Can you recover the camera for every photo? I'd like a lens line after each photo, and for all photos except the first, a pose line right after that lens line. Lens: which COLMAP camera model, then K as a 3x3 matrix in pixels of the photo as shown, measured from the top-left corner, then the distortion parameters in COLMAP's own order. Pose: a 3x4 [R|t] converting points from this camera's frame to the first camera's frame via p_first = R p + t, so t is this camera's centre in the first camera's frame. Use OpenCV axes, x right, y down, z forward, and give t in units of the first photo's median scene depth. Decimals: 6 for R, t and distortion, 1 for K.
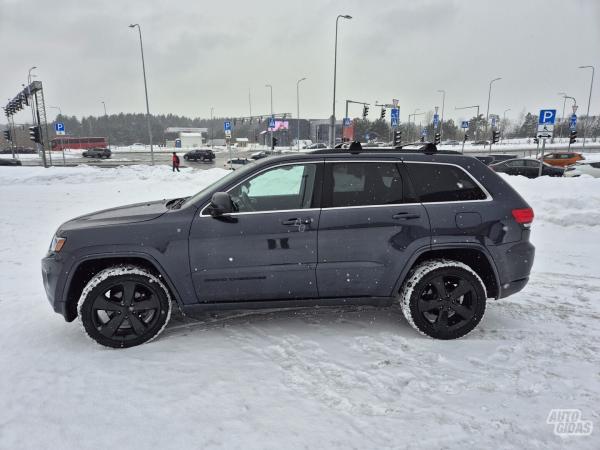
lens RADIAL K [[386.1, 0, 300.0], [0, 386.1, 225.0], [0, 0, 1]] dist [0.037926, -0.002407]
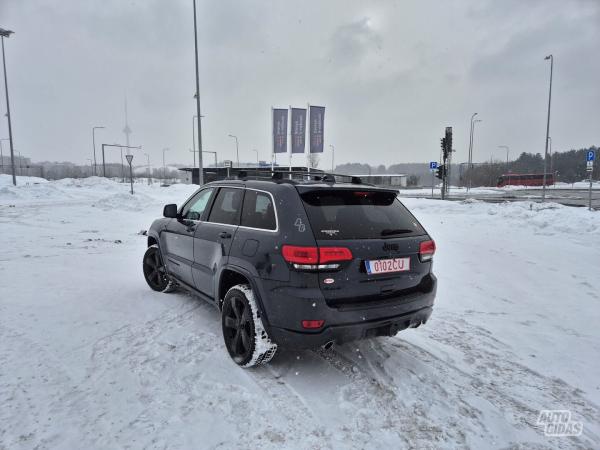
lens RADIAL K [[386.1, 0, 300.0], [0, 386.1, 225.0], [0, 0, 1]] dist [0.037926, -0.002407]
pose [[0.537962, 0.103279, -0.836618, 1.287462], [-0.178346, 0.983945, 0.006786, -0.095348], [0.823887, 0.145557, 0.547744, 0.539292]]
